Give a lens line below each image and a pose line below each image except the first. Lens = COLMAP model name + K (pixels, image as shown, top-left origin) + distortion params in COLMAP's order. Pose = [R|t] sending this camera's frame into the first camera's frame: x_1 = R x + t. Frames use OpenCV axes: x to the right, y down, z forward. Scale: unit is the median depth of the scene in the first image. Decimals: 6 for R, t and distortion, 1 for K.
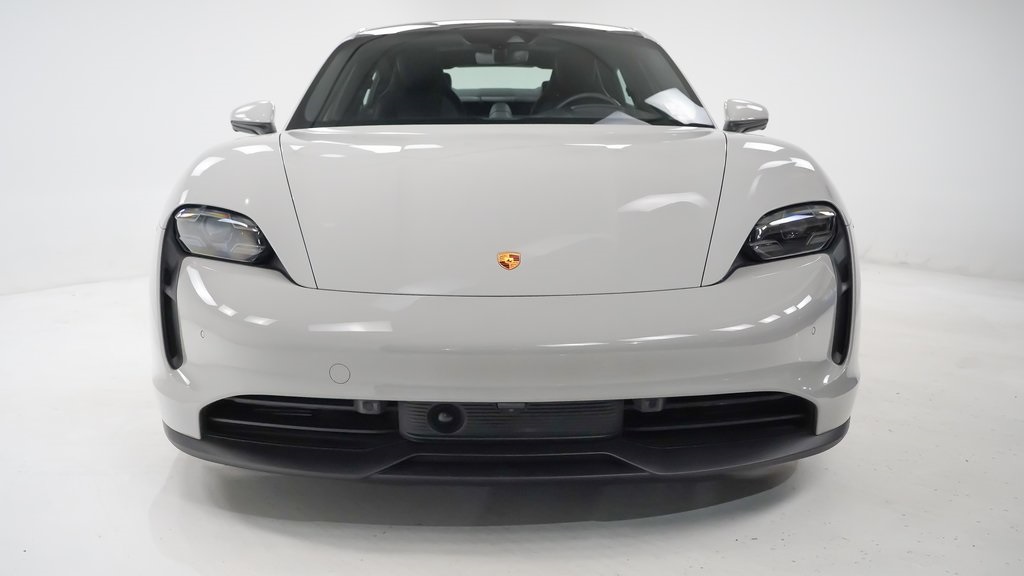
lens RADIAL K [[1026.7, 0, 512.0], [0, 1026.7, 287.7], [0, 0, 1]] dist [-0.003299, 0.000000]
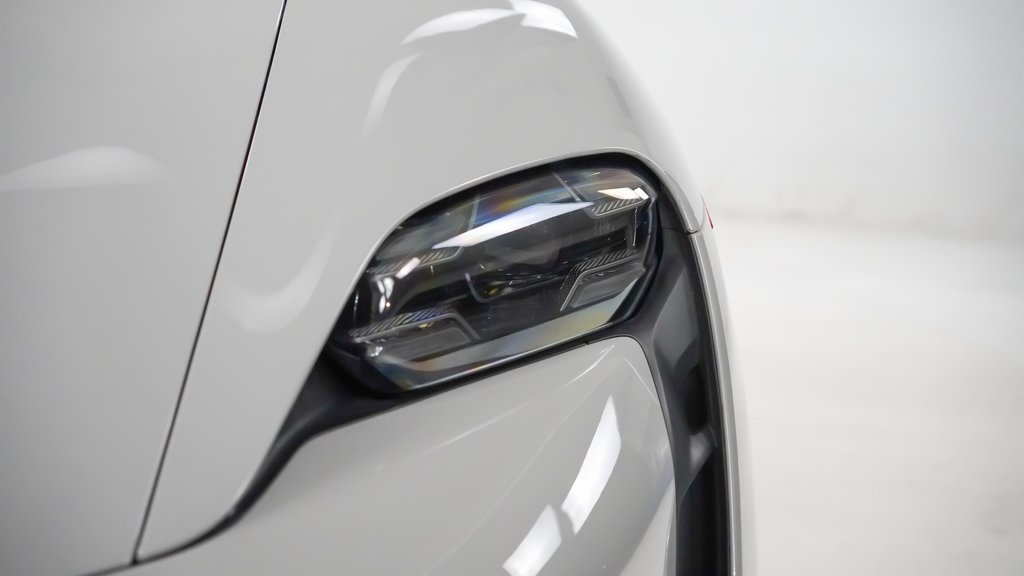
lens RADIAL K [[2019.4, 0, 512.0], [0, 2019.4, 288.2], [0, 0, 1]] dist [0.386740, 0.000000]
pose [[0.970977, -0.061976, 0.231004, 0.143200], [0.058355, 0.998043, 0.022482, -0.060882], [-0.231945, -0.008349, 0.972693, 0.454216]]
